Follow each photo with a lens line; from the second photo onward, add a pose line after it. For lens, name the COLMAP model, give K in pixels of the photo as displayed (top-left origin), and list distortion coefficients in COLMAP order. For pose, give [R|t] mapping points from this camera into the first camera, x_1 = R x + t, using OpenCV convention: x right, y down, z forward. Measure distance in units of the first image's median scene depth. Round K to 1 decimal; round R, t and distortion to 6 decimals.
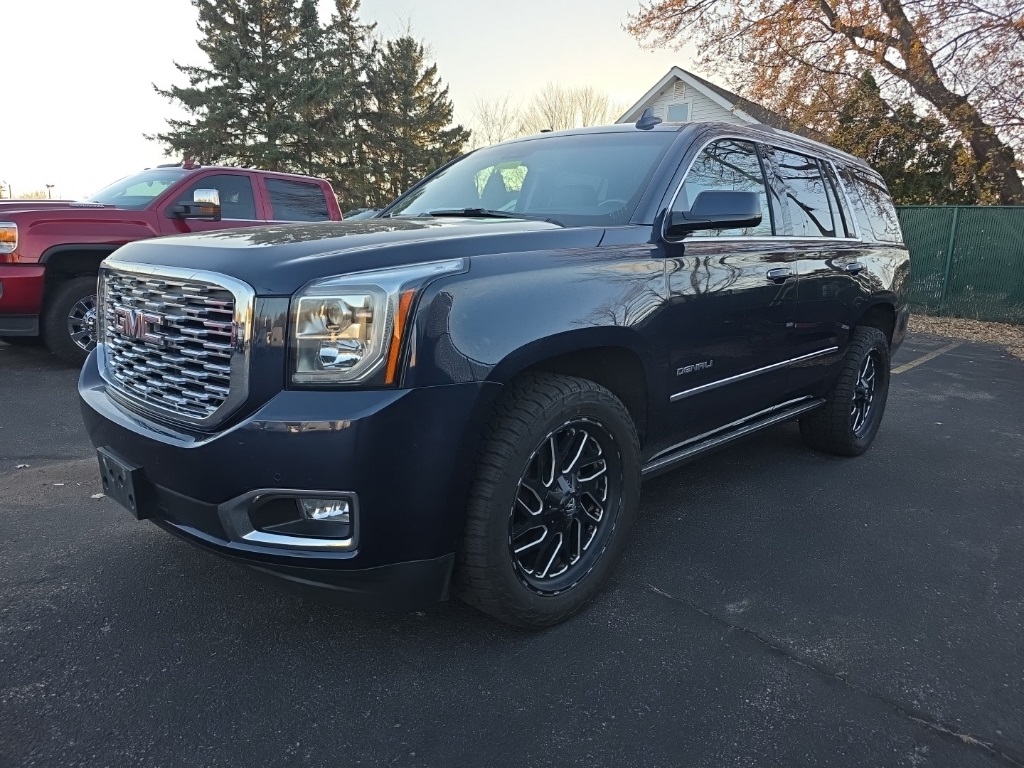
lens RADIAL K [[684.4, 0, 512.0], [0, 684.4, 384.0], [0, 0, 1]] dist [-0.004581, -0.000601]
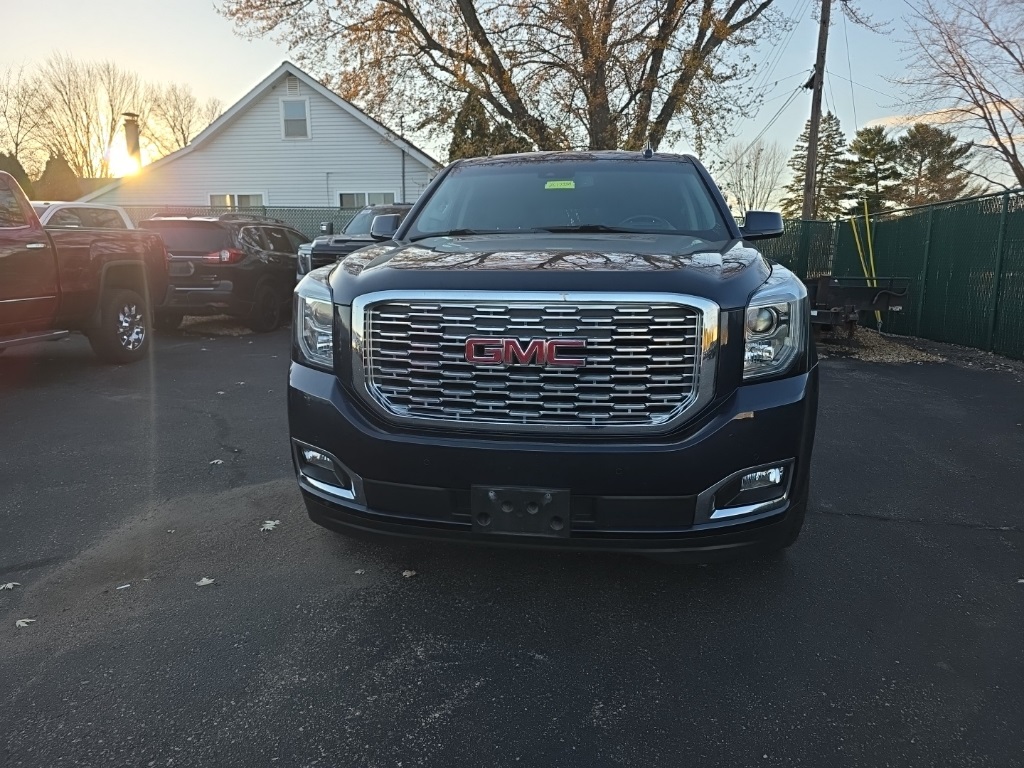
lens RADIAL K [[684.4, 0, 512.0], [0, 684.4, 384.0], [0, 0, 1]] dist [-0.004581, -0.000601]
pose [[0.817788, -0.129972, 0.560651, -0.101419], [0.125980, 0.990967, 0.045971, -0.007646], [-0.561561, 0.033036, 0.826775, 0.017316]]
